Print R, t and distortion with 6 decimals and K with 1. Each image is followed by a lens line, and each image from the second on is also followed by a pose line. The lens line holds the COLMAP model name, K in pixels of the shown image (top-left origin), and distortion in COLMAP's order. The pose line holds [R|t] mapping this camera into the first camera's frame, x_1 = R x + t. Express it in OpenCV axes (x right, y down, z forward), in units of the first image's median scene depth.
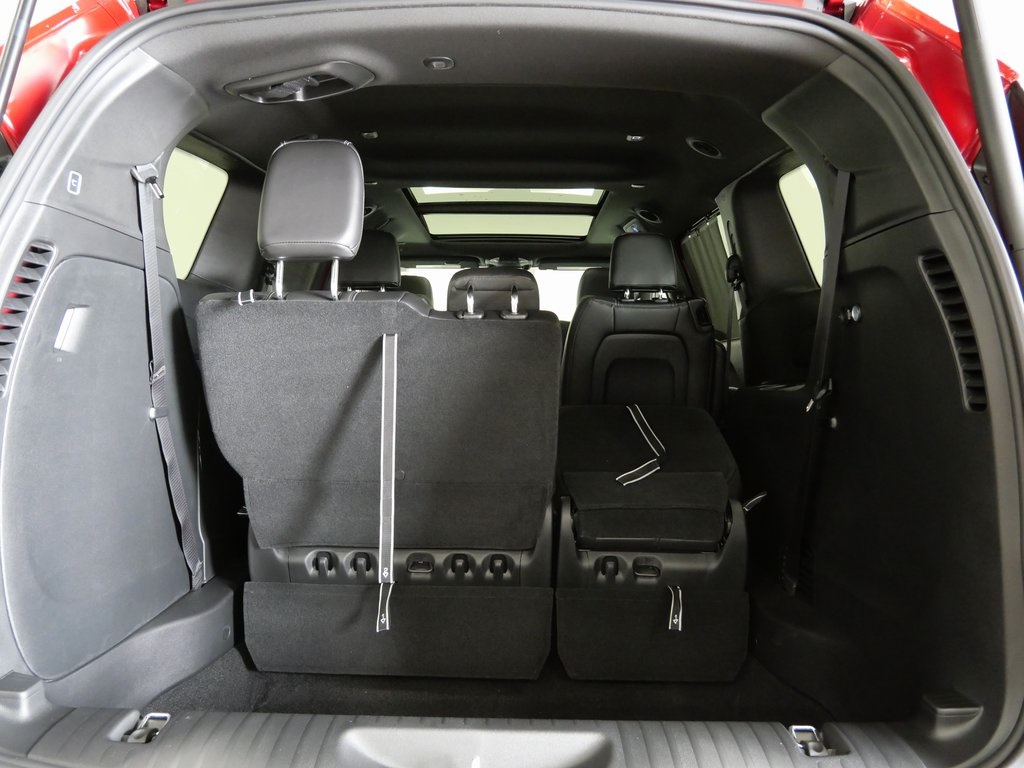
lens RADIAL K [[748.0, 0, 512.8], [0, 748.0, 382.3], [0, 0, 1]] dist [-0.011192, -0.002025]
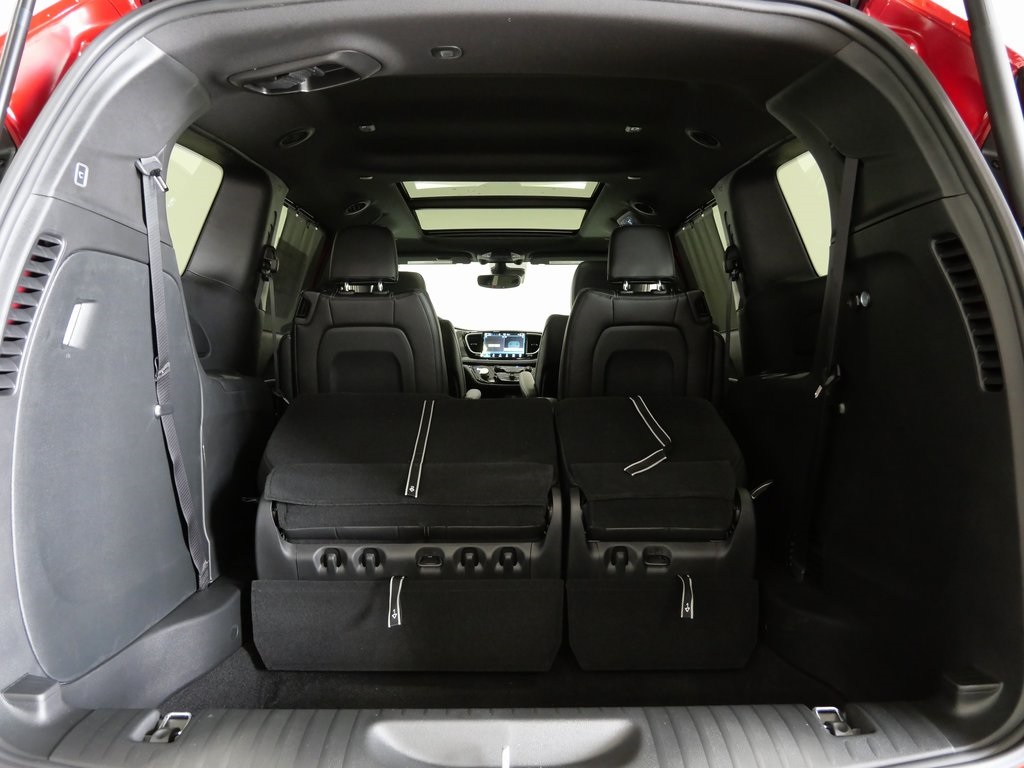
lens RADIAL K [[749.6, 0, 514.9], [0, 749.6, 383.1], [0, 0, 1]] dist [-0.016678, 0.002374]
pose [[0.999509, -0.016098, 0.026879, -0.040667], [0.016002, 0.999865, 0.003780, 0.009586], [-0.026937, -0.003348, 0.999632, 0.002948]]
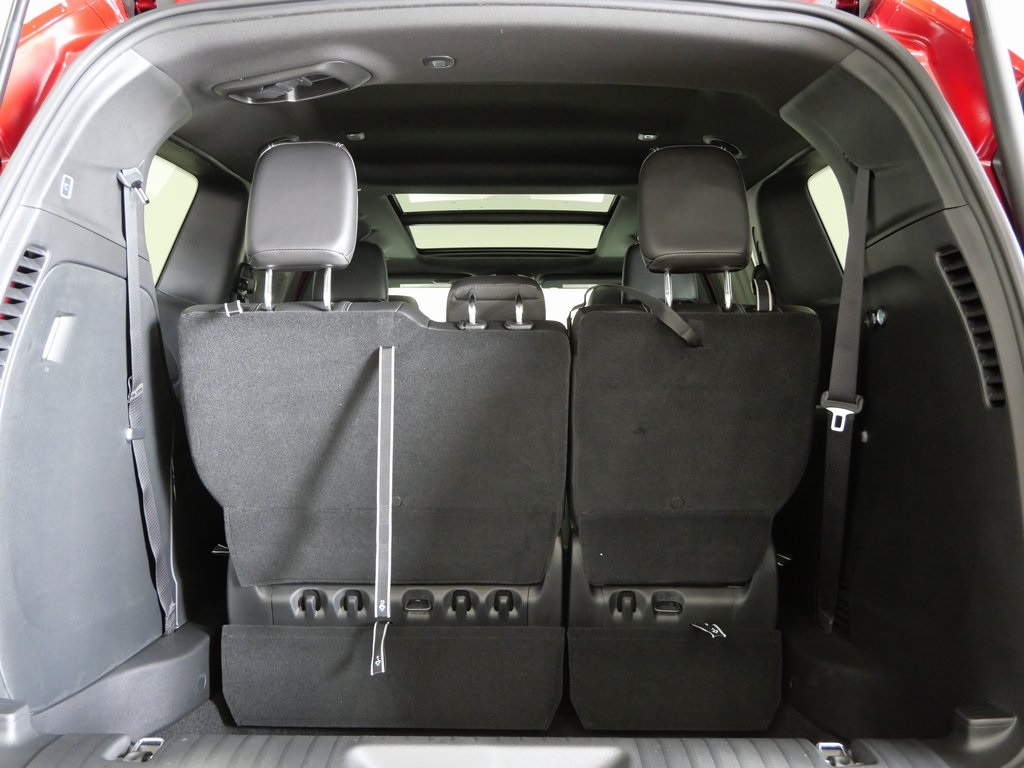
lens RADIAL K [[923.7, 0, 511.8], [0, 923.7, 388.1], [0, 0, 1]] dist [0.010717, 0.005410]
pose [[0.999937, -0.010331, 0.004438, -0.014137], [0.010548, 0.998593, -0.051972, 0.052204], [-0.003895, 0.052016, 0.998639, -0.161105]]
